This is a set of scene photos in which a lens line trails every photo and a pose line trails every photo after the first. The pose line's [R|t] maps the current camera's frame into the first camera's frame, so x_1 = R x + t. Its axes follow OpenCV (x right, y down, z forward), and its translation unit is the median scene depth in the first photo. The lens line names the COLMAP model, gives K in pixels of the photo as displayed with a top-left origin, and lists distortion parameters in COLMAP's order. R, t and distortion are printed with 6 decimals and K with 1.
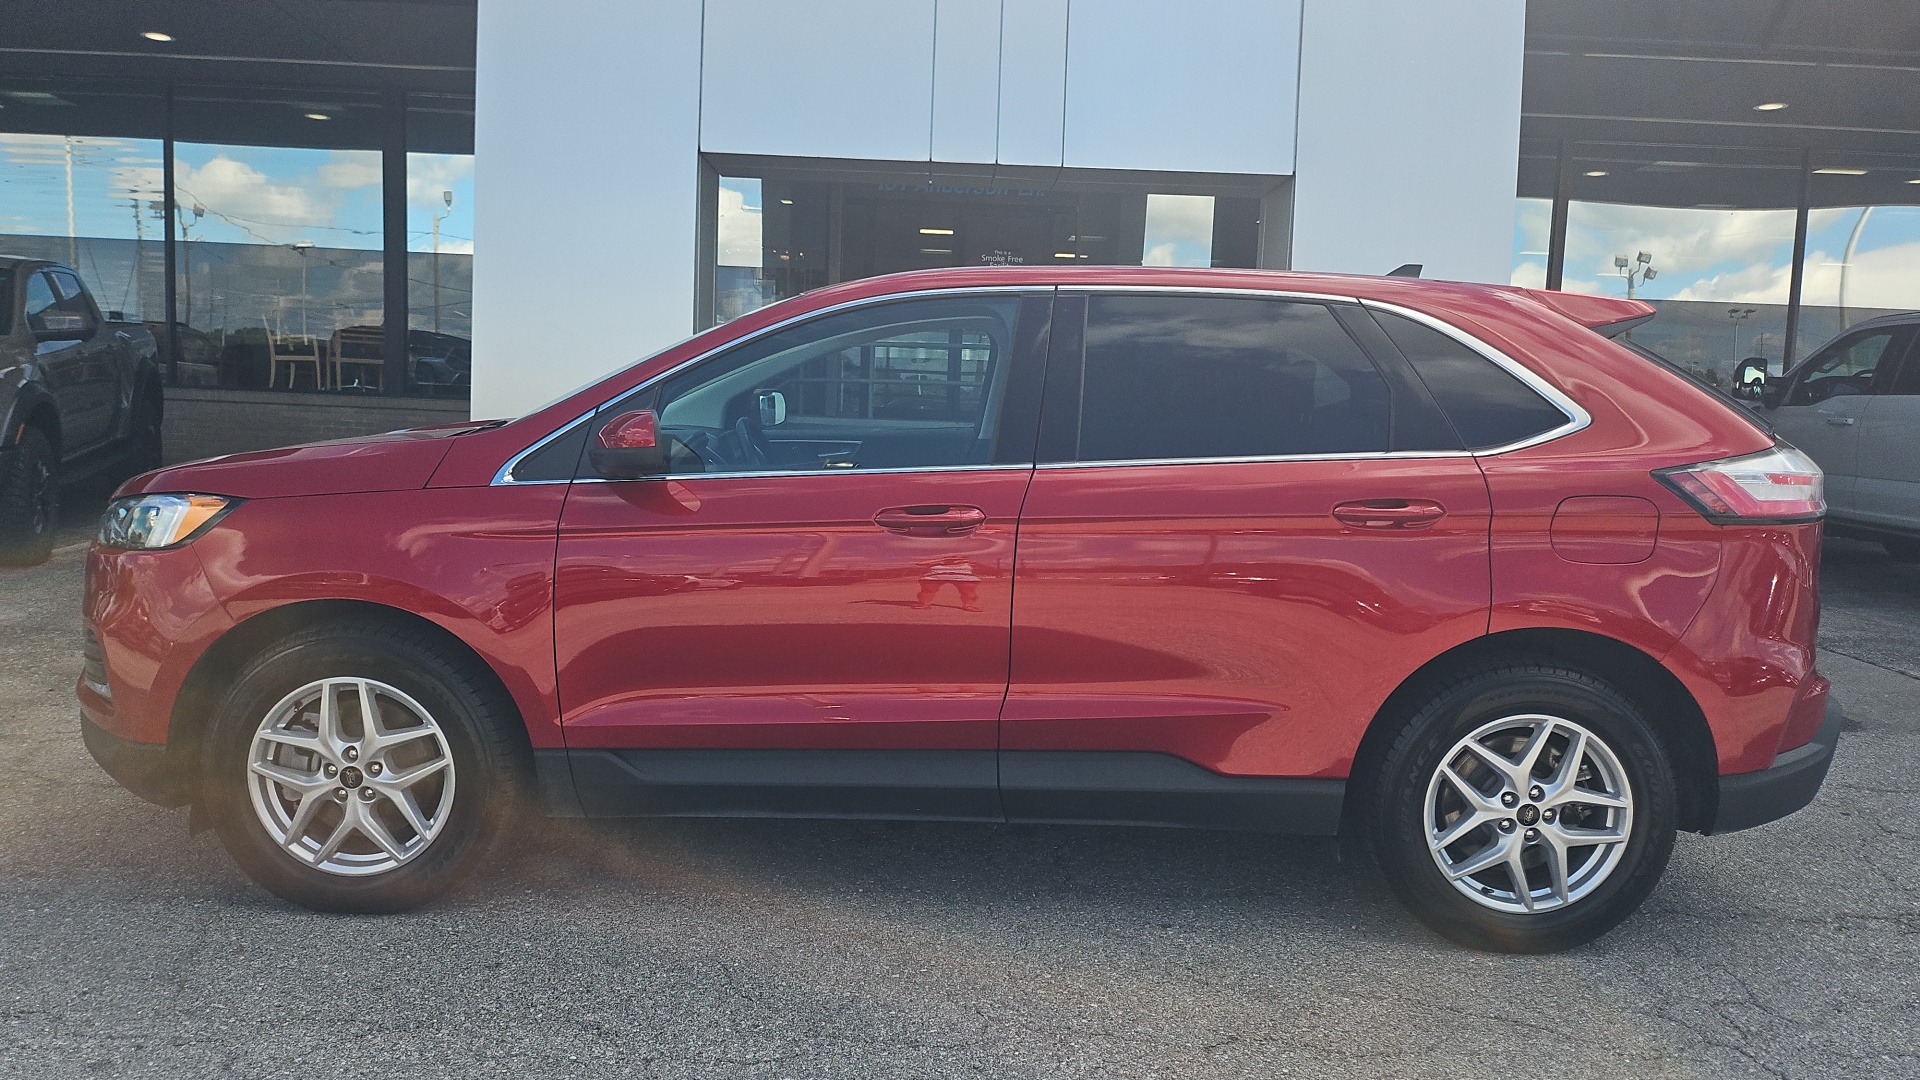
lens RADIAL K [[1395.3, 0, 995.9], [0, 1395.3, 545.5], [0, 0, 1]] dist [0.041545, -0.057436]
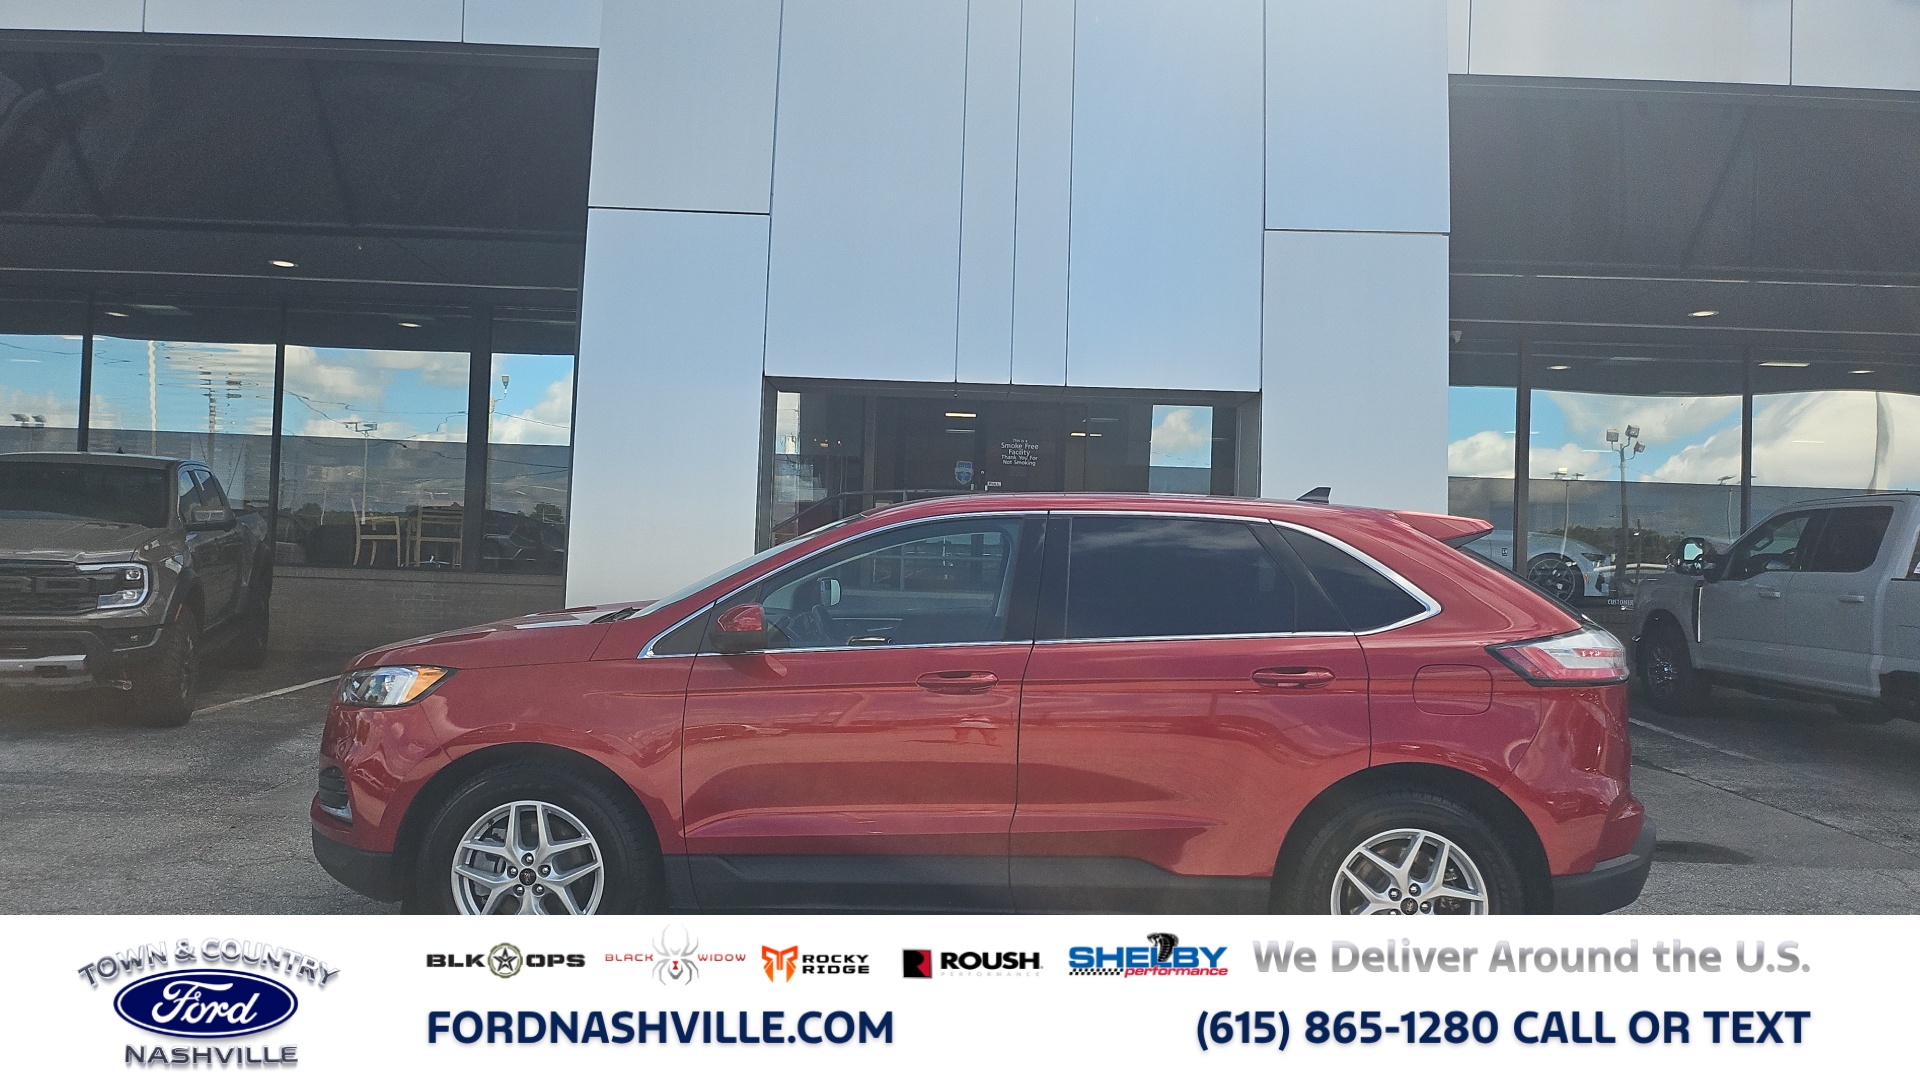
lens RADIAL K [[1405.9, 0, 952.3], [0, 1405.9, 557.1], [0, 0, 1]] dist [0.106009, -0.132125]
pose [[0.998823, -0.006579, -0.048056, 0.014218], [0.001411, 0.994280, -0.106798, 0.006740], [0.048484, 0.106604, 0.993119, -0.364396]]
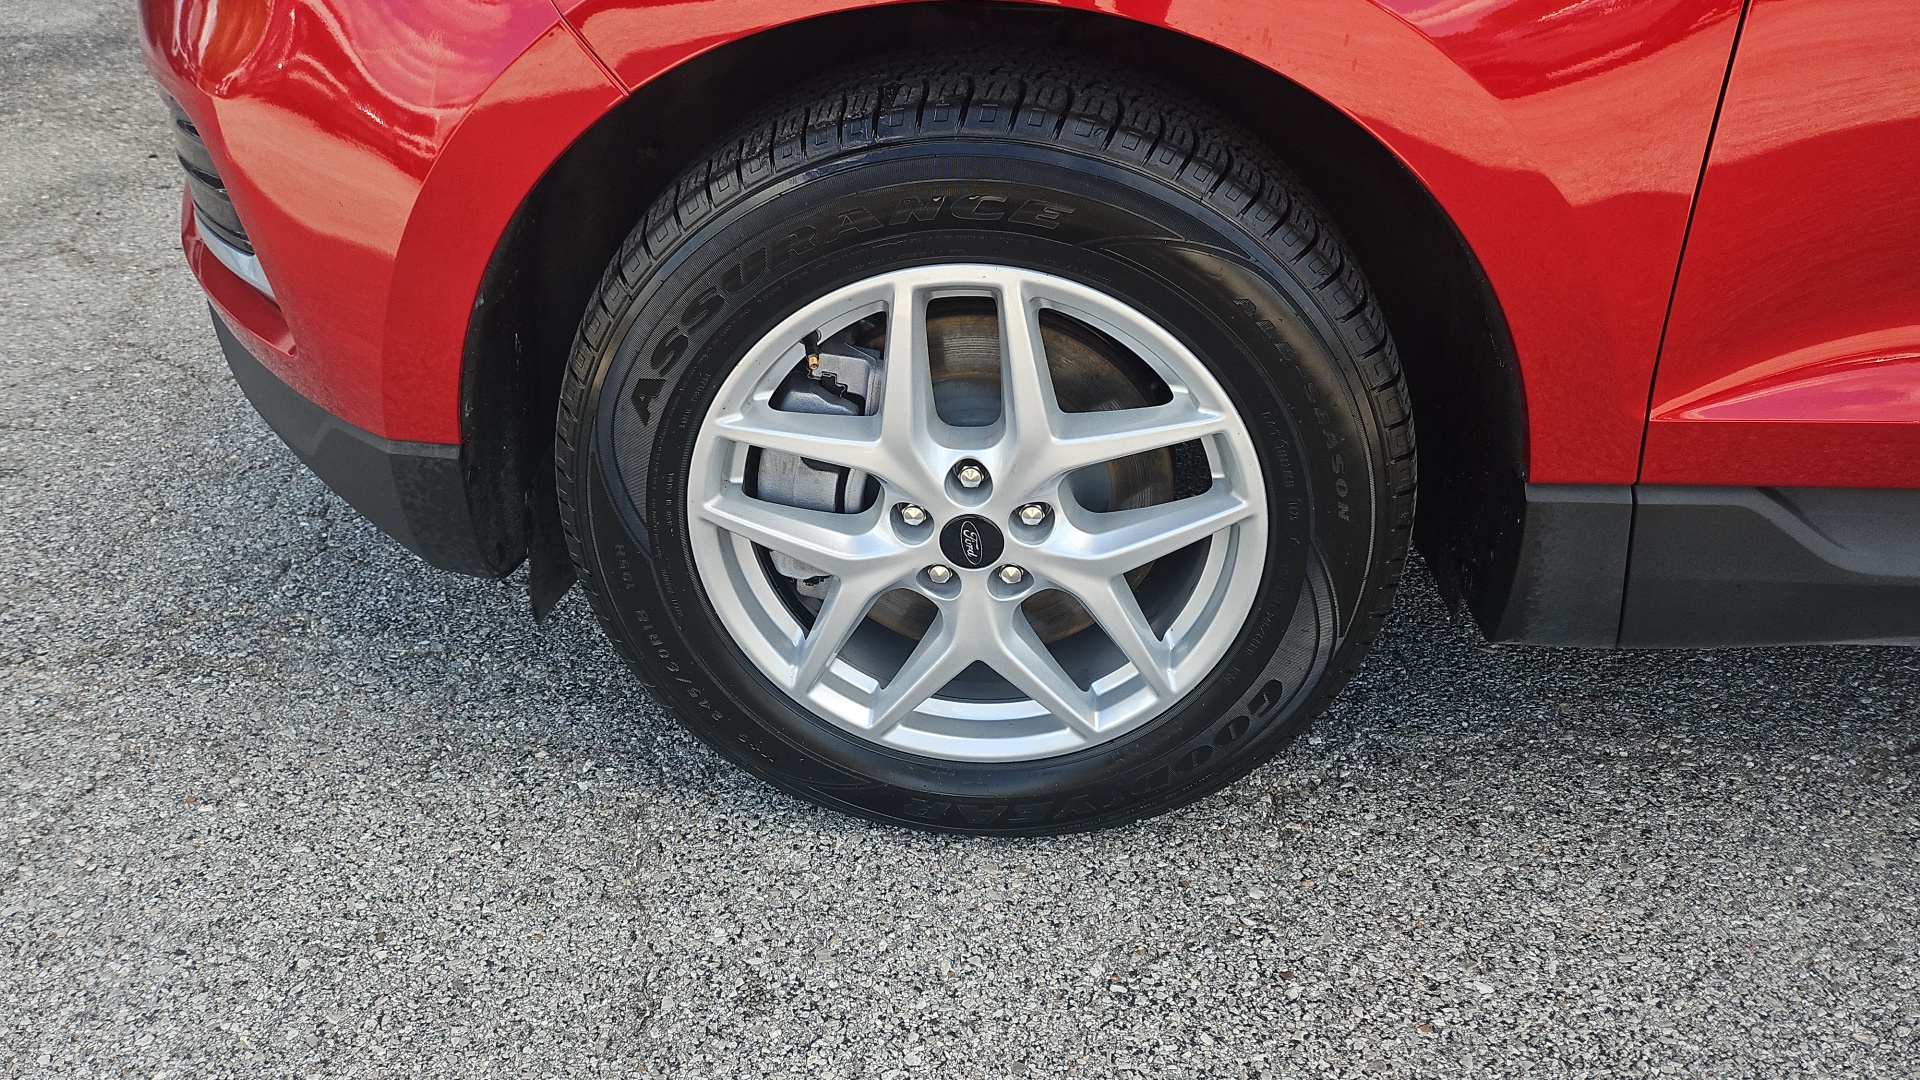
lens RADIAL K [[1395.3, 0, 995.9], [0, 1395.3, 545.5], [0, 0, 1]] dist [0.041545, -0.057436]
pose [[0.996305, 0.016810, -0.084228, -0.421882], [0.019809, 0.909250, 0.415779, 0.018905], [0.083574, -0.415911, 0.905557, 0.677124]]
